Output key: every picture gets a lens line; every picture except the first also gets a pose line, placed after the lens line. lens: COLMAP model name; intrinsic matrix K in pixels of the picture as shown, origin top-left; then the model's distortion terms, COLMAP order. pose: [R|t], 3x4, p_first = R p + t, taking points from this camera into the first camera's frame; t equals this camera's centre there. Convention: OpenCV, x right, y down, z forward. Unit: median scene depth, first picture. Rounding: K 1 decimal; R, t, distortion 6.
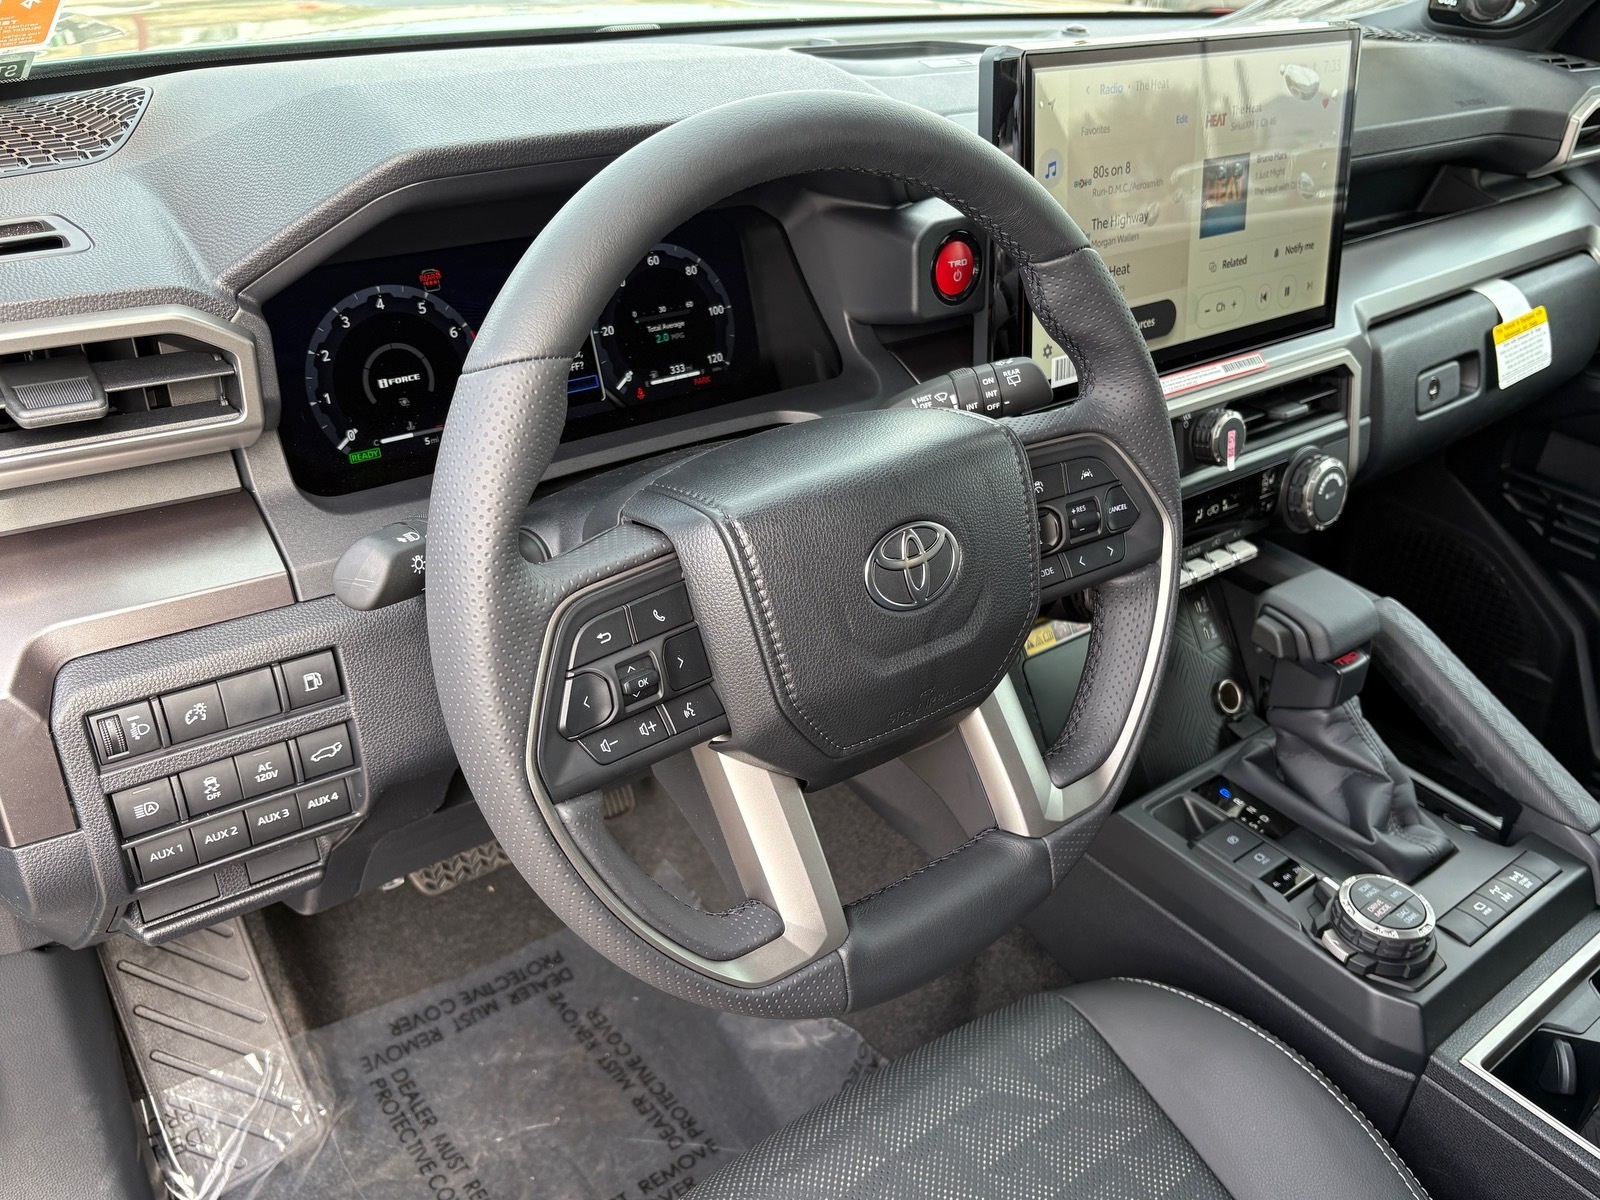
lens RADIAL K [[1300.2, 0, 797.0], [0, 1300.2, 610.5], [0, 0, 1]] dist [-0.010313, -0.005834]
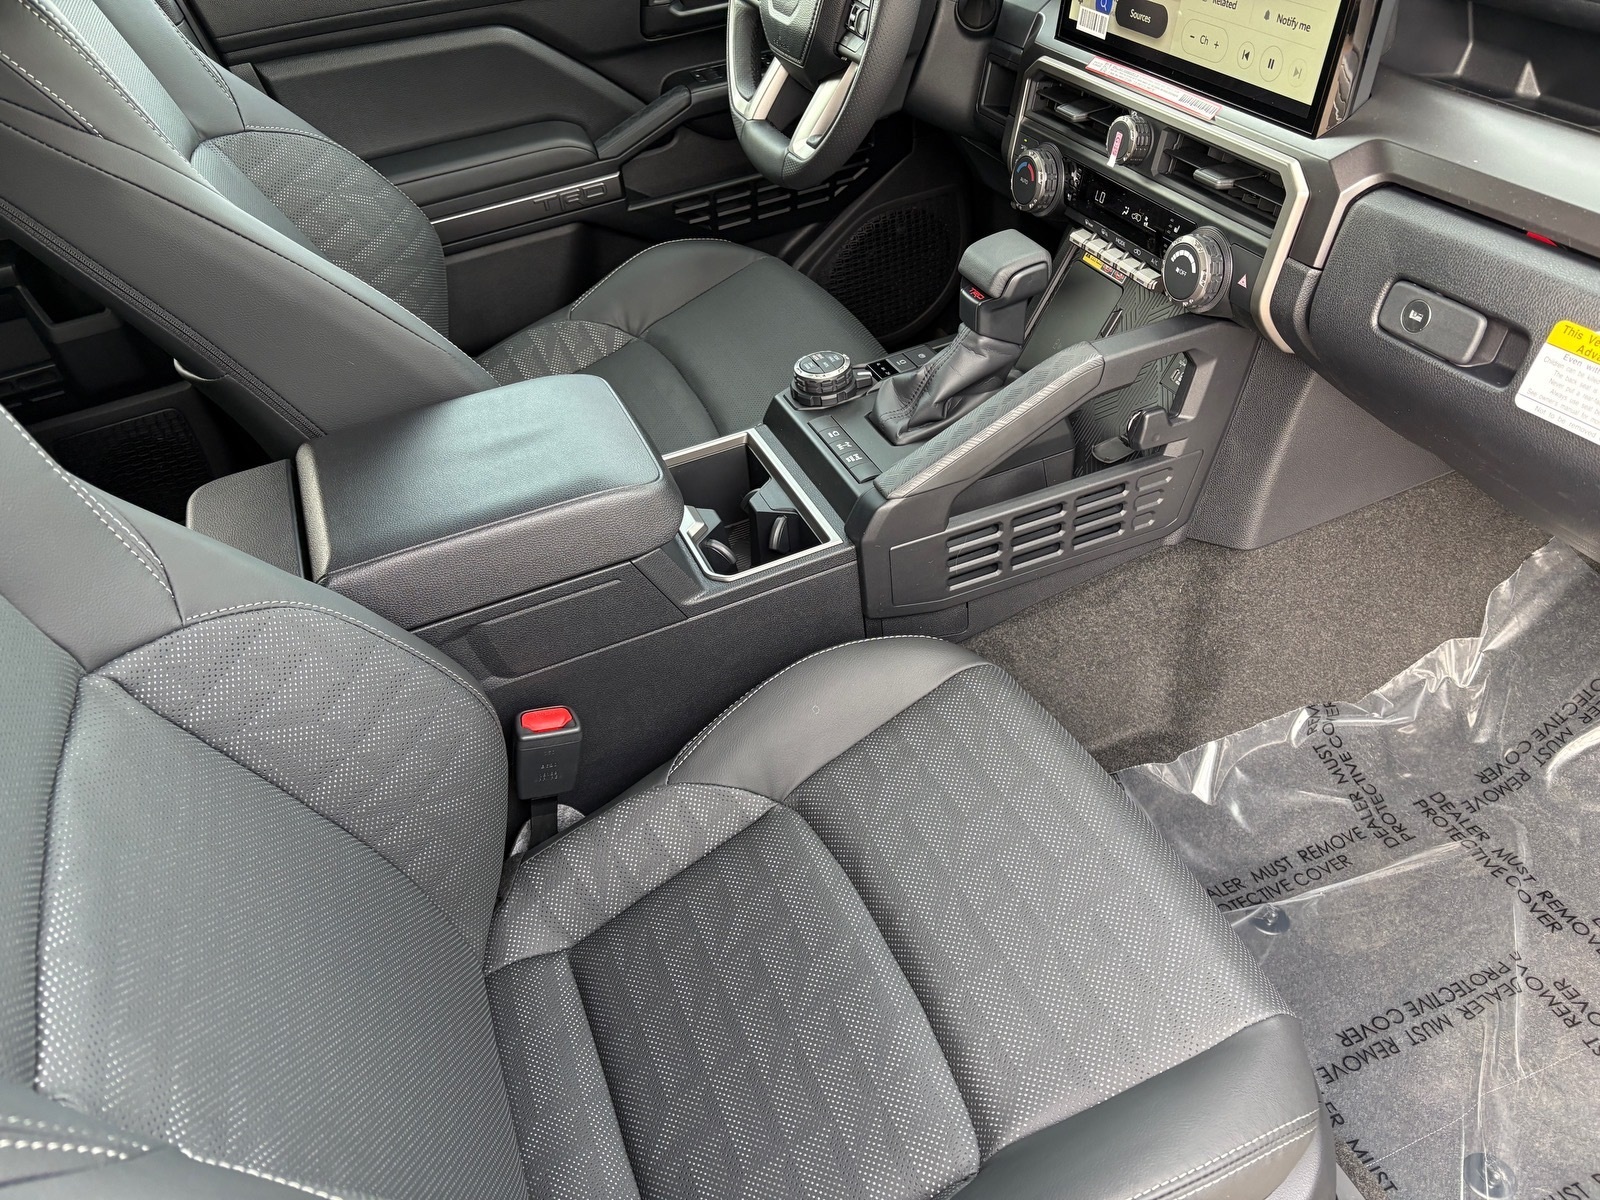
lens RADIAL K [[1212.4, 0, 794.4], [0, 1212.4, 588.3], [0, 0, 1]] dist [-0.003171, -0.003246]
pose [[-0.283379, 0.583272, -0.761242, 1.426833], [-0.409583, 0.644134, 0.646013, -0.438436], [0.867144, 0.494858, 0.056364, 0.832897]]
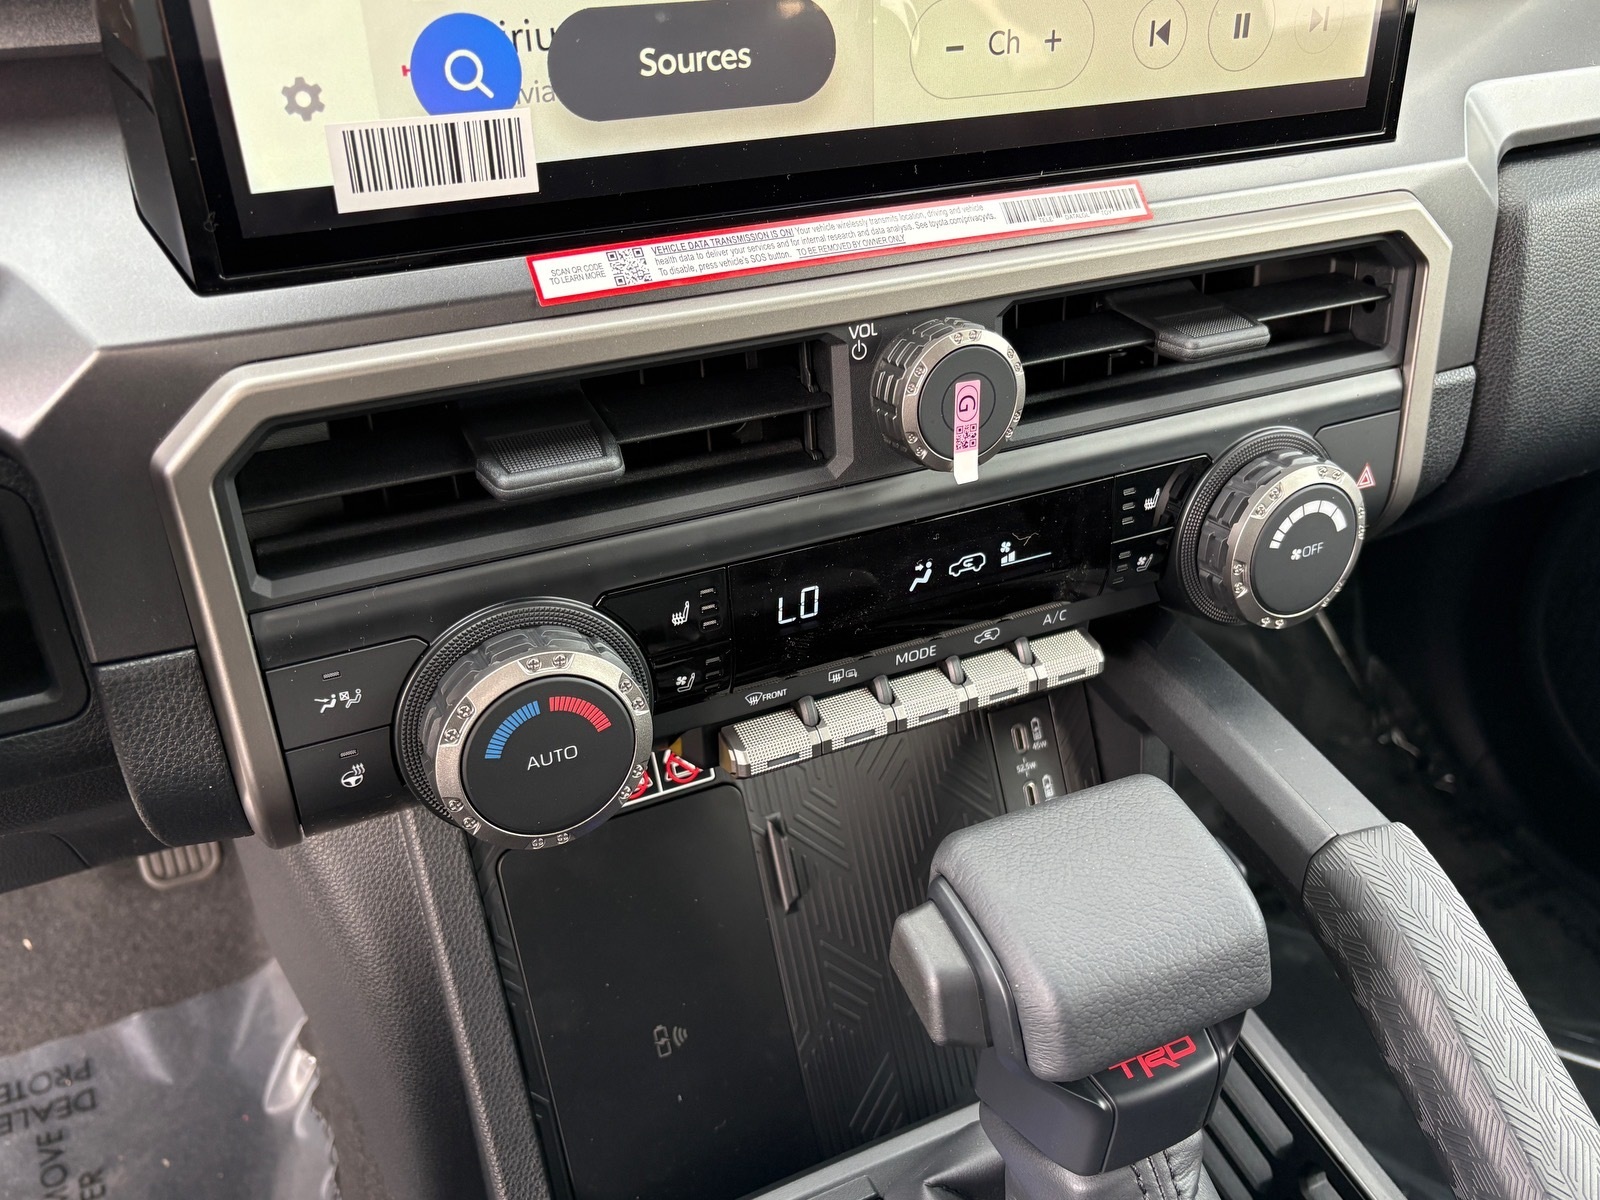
lens RADIAL K [[1324.3, 0, 800.0], [0, 1324.3, 600.0], [0, 0, 1]] dist [-0.008875, -0.001892]
pose [[0.975779, 0.127884, -0.177488, 0.342144], [-0.110805, 0.988485, 0.103048, -0.102702], [0.188623, -0.080885, 0.978713, 0.576138]]
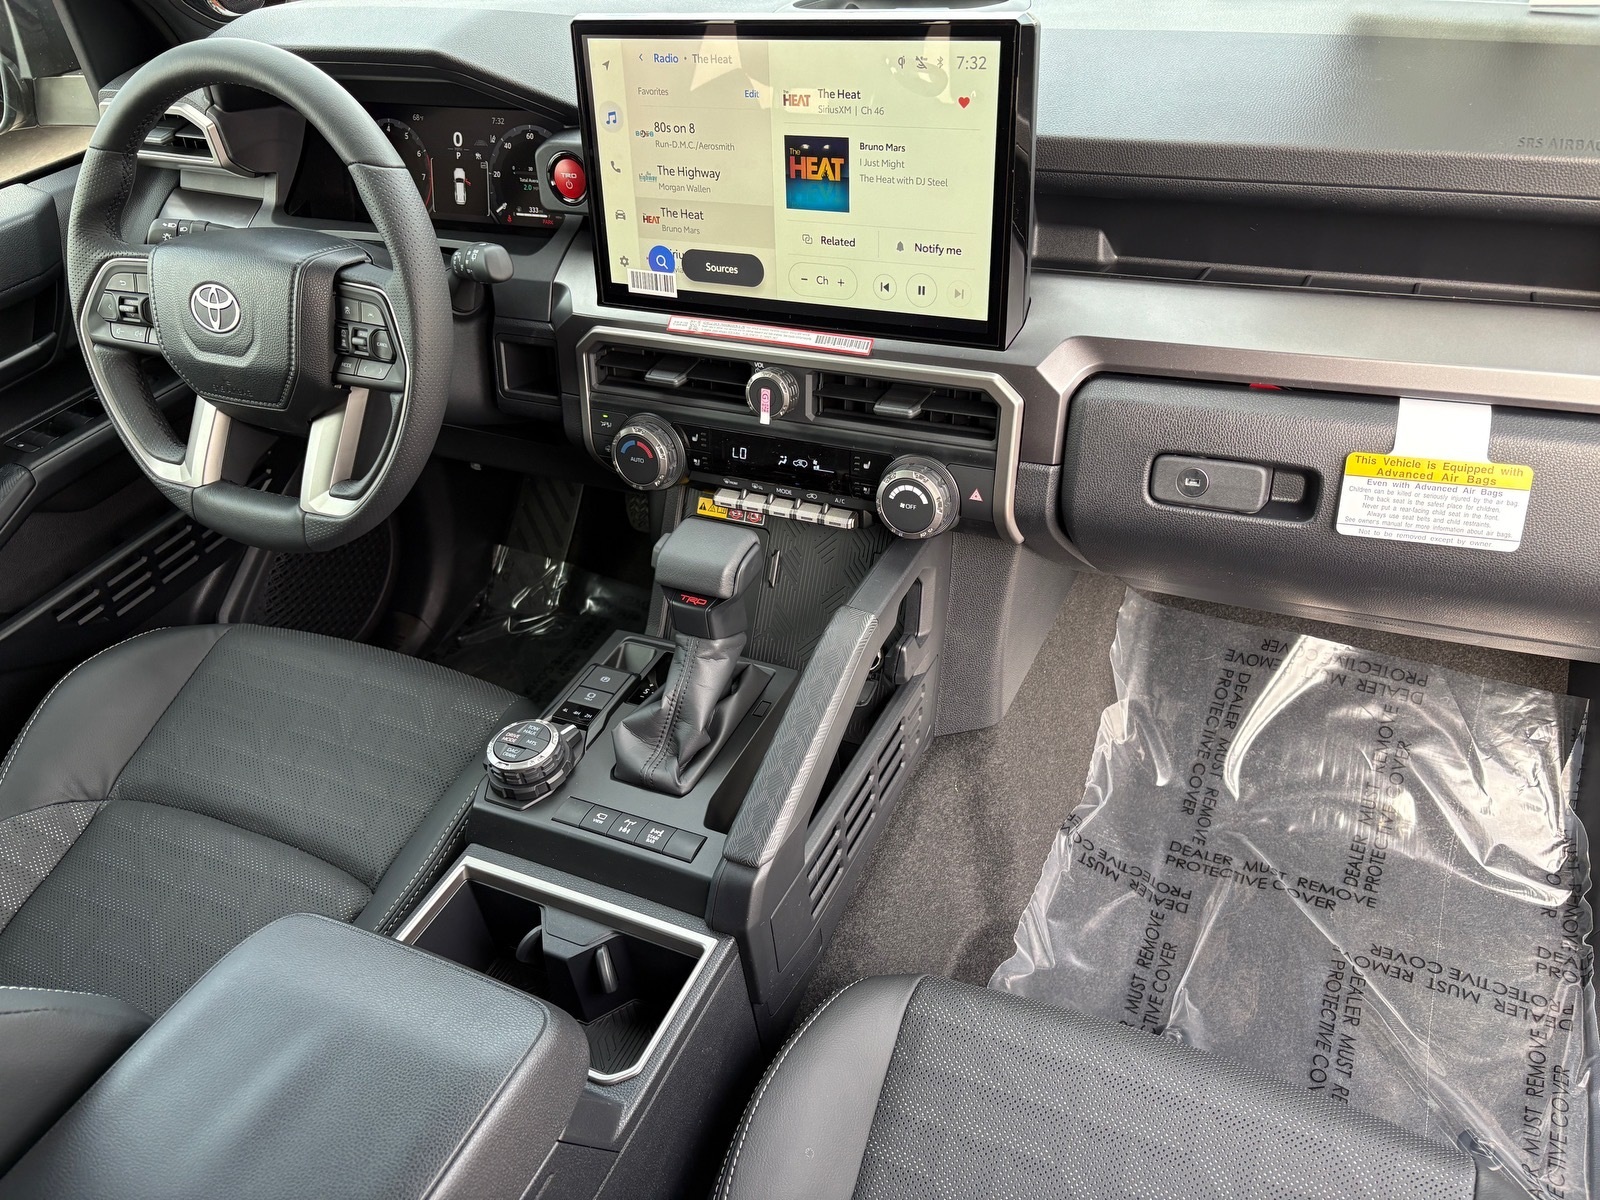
lens RADIAL K [[1213.6, 0, 800.0], [0, 1213.6, 600.0], [0, 0, 1]] dist [0.025313, -0.002966]
pose [[0.433173, 0.466829, -0.770994, 1.161371], [-0.352324, 0.875053, 0.331887, -0.315227], [0.829596, 0.127875, 0.543524, 0.454991]]
